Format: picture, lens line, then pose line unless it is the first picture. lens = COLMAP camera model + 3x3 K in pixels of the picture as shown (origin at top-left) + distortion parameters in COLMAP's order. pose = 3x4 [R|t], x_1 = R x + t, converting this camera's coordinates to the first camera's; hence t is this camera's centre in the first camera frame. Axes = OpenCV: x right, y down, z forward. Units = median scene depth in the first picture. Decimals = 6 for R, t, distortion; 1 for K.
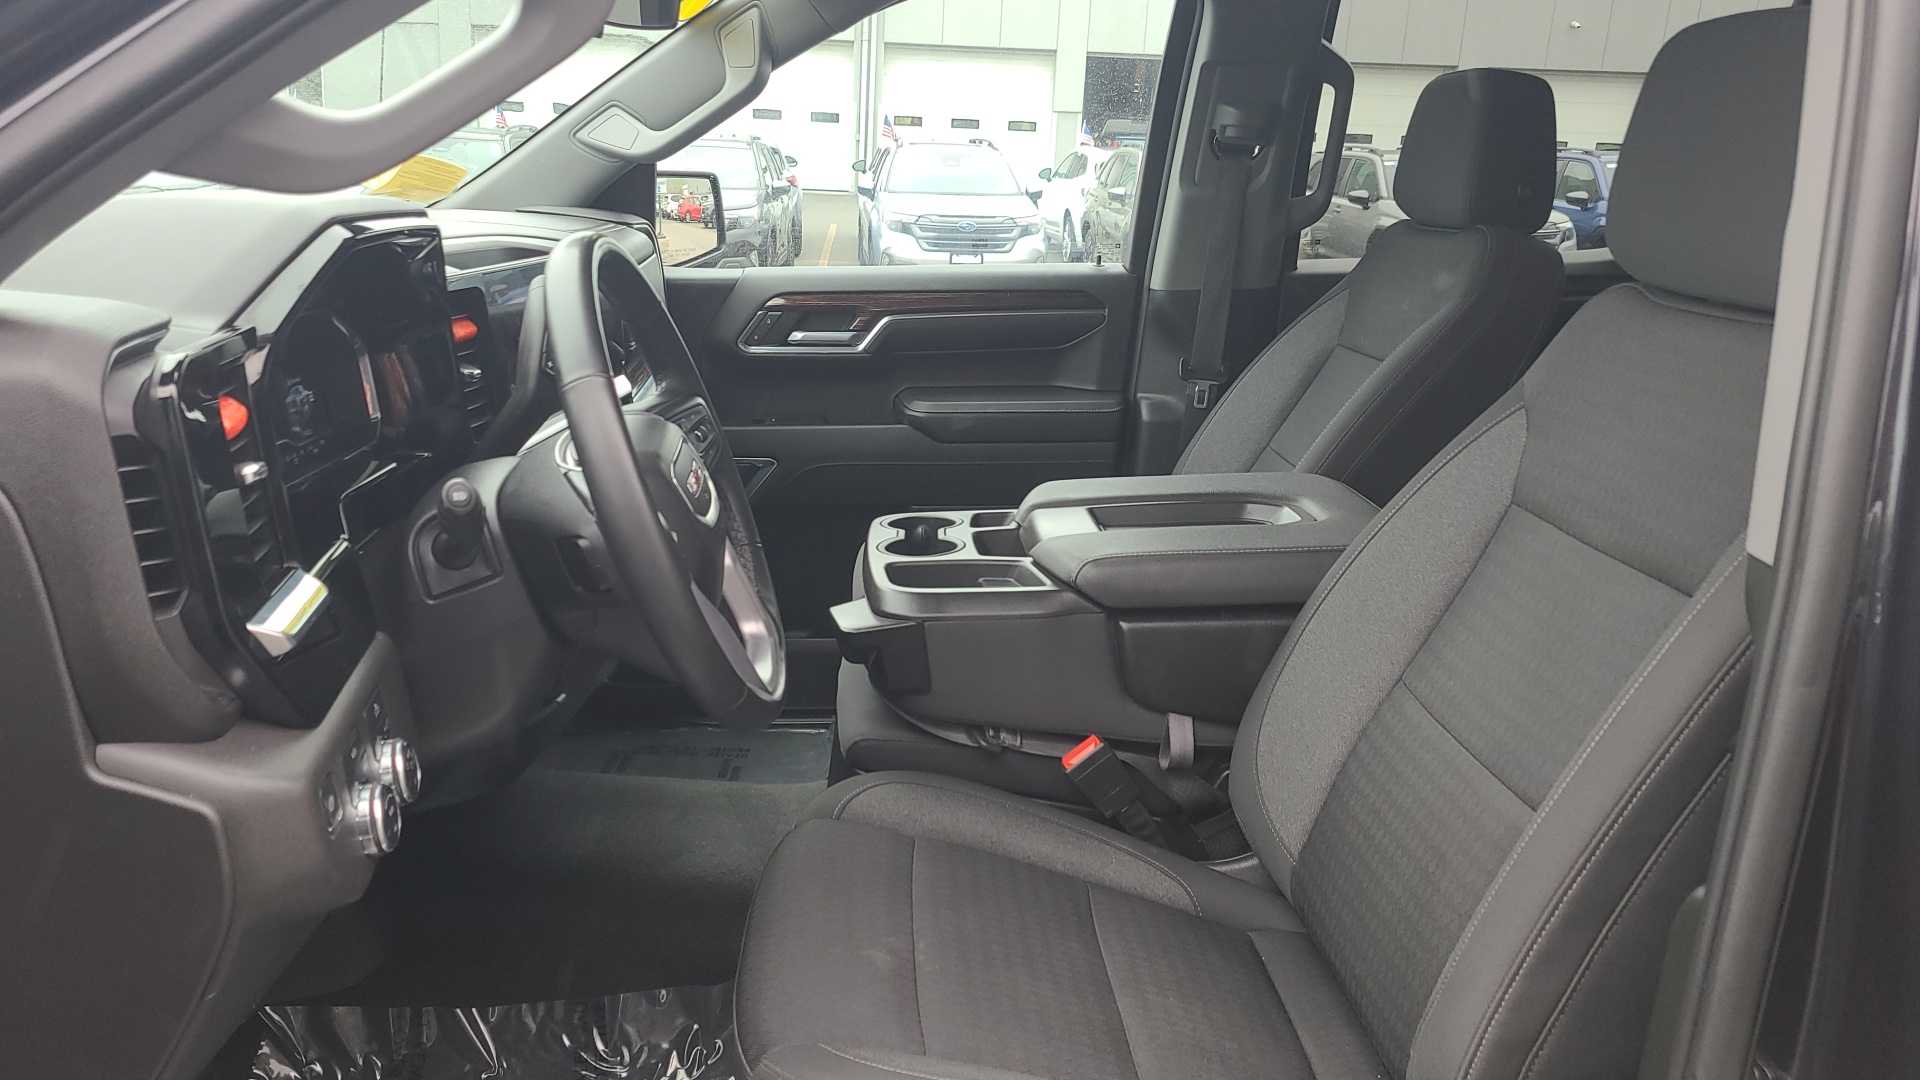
lens RADIAL K [[1525.1, 0, 960.0], [0, 1525.1, 540.0], [0, 0, 1]] dist [0.059234, -0.013558]
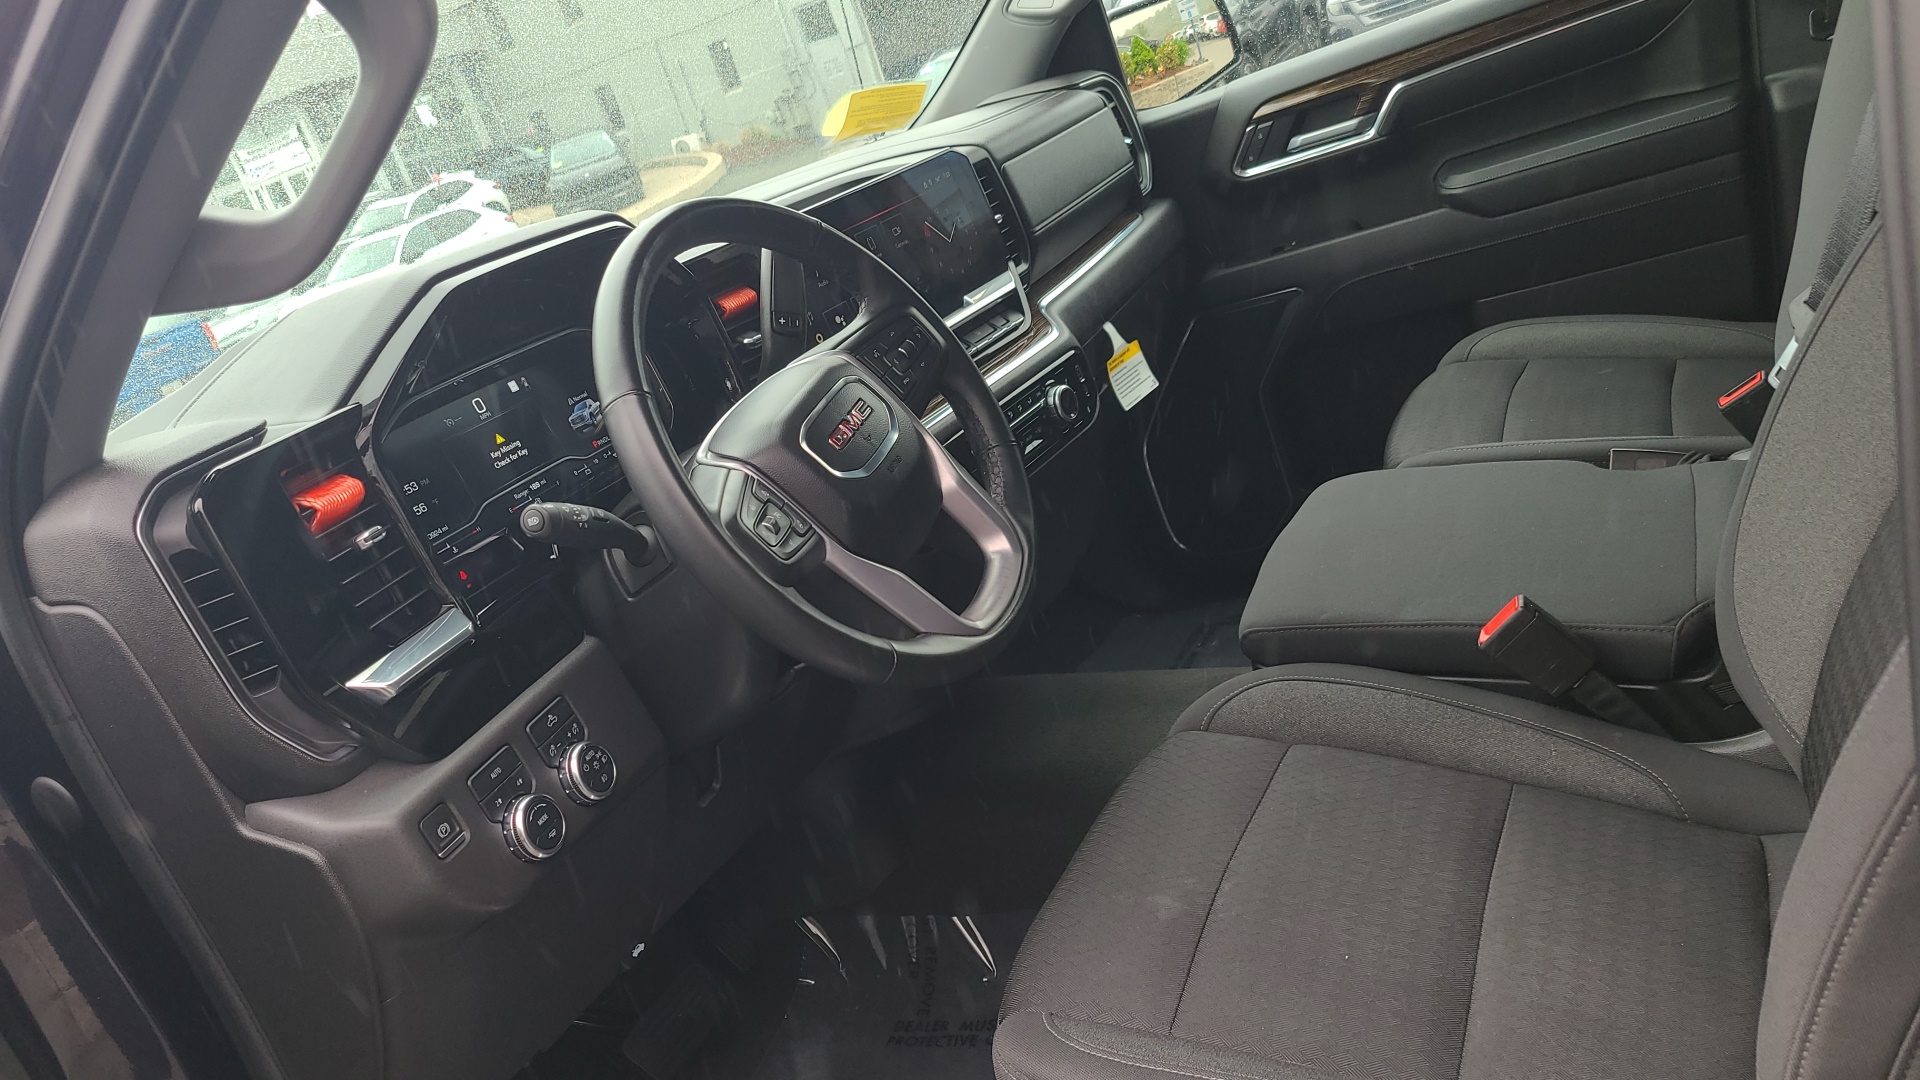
lens RADIAL K [[1525.1, 0, 960.0], [0, 1525.1, 540.0], [0, 0, 1]] dist [0.059234, -0.013558]
pose [[0.805553, -0.136954, -0.576478, 0.327729], [0.212895, 0.974850, 0.065897, -0.014812], [0.552955, -0.175813, 0.814451, 0.205664]]
